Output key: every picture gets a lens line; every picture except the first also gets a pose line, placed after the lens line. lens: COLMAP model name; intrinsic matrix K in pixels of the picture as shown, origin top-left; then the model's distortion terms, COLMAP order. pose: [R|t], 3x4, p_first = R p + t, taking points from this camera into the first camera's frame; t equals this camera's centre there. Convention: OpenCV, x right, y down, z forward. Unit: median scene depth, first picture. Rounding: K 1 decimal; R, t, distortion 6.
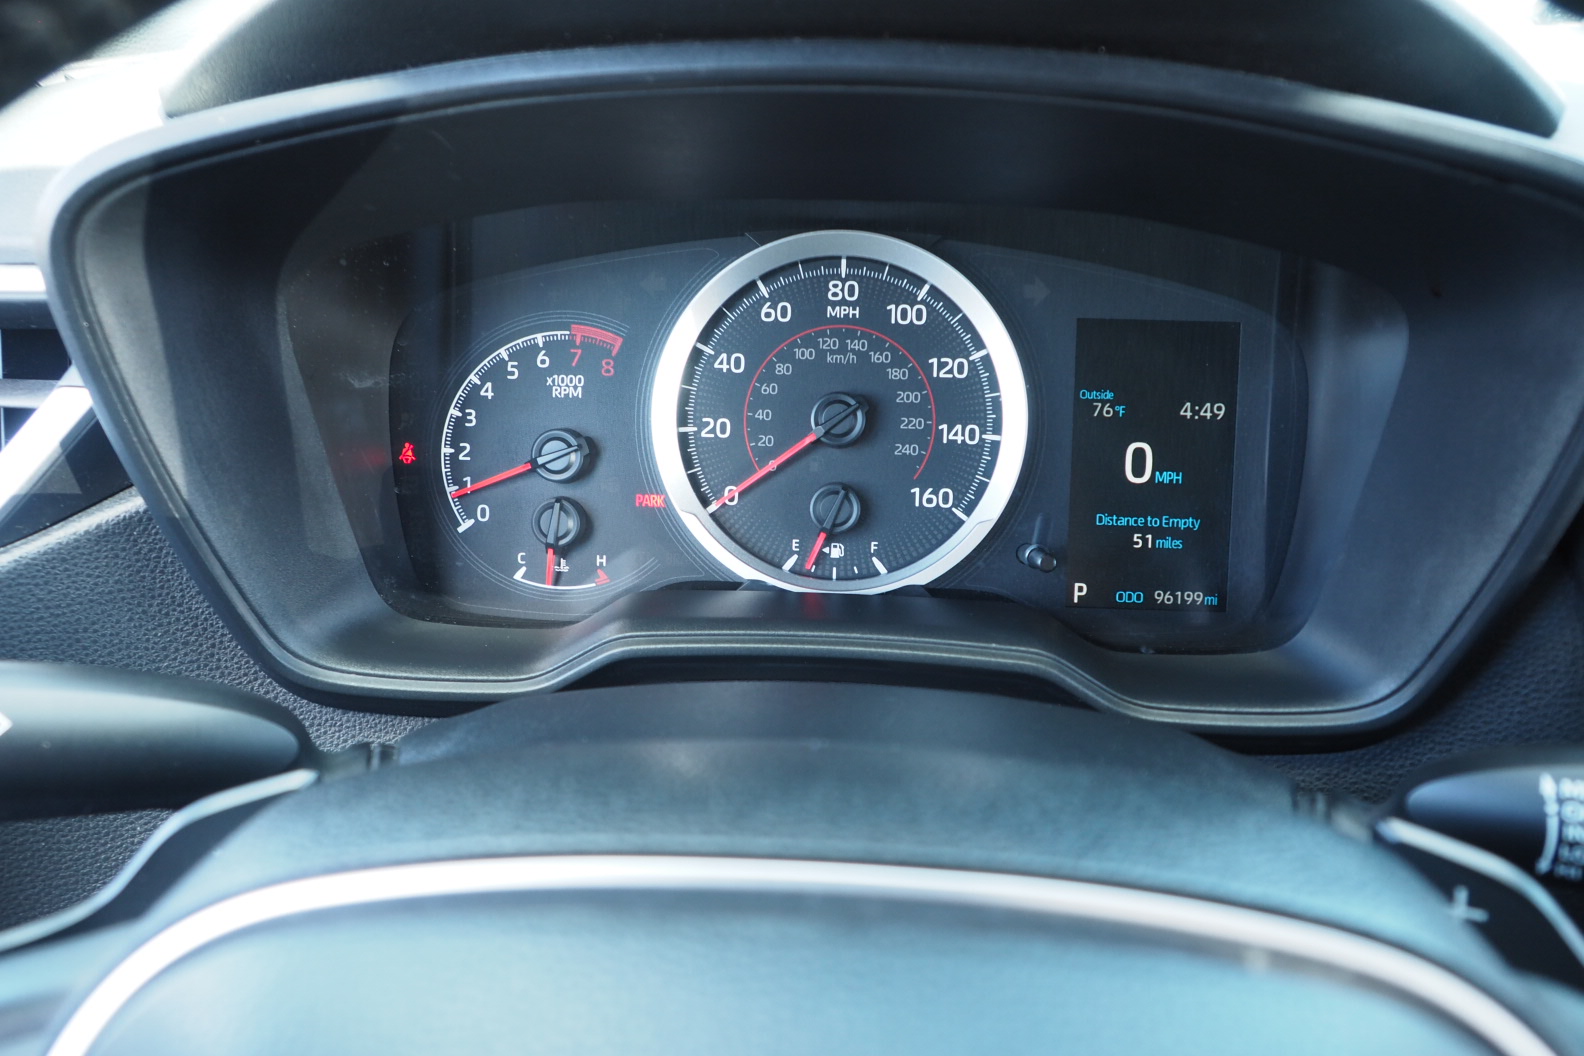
lens RADIAL K [[1136.2, 0, 800.2], [0, 1136.2, 507.8], [0, 0, 1]] dist [-0.035317, 0.035725]
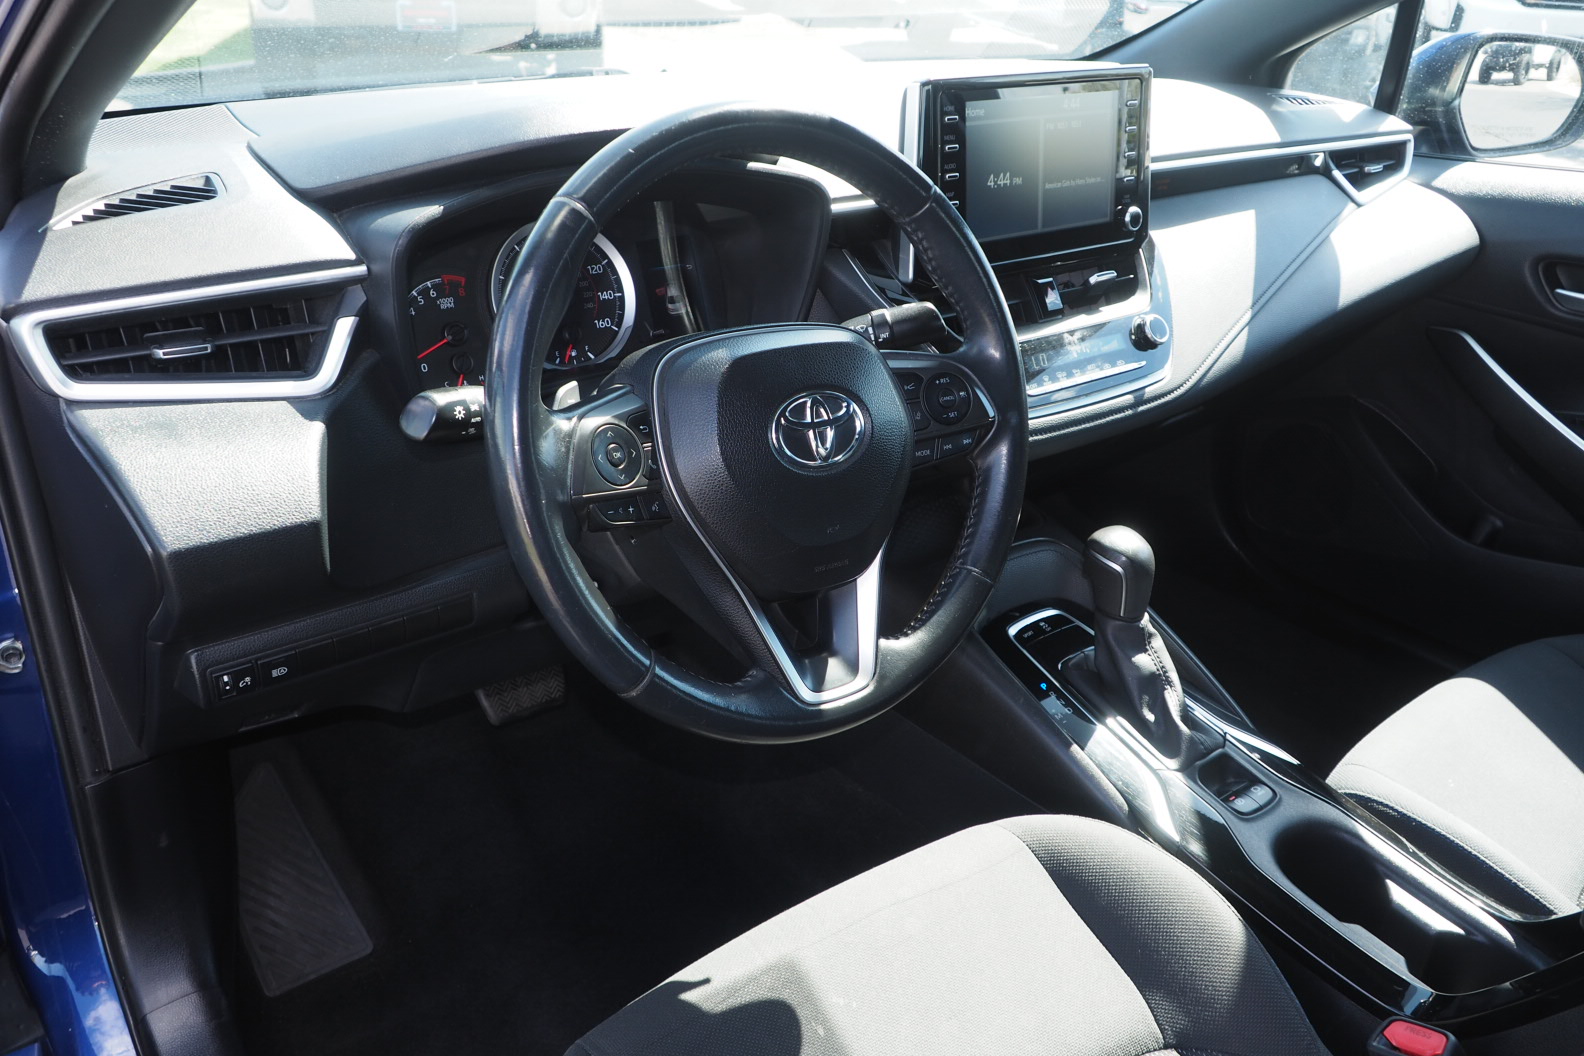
lens RADIAL K [[1227.9, 0, 792.0], [0, 1227.9, 528.0], [0, 0, 1]] dist [-0.008520, -0.075387]
pose [[0.752865, -0.267621, 0.601309, -1.251402], [0.254725, 0.960882, 0.108728, 0.225190], [-0.606885, 0.071311, 0.791584, -1.264428]]
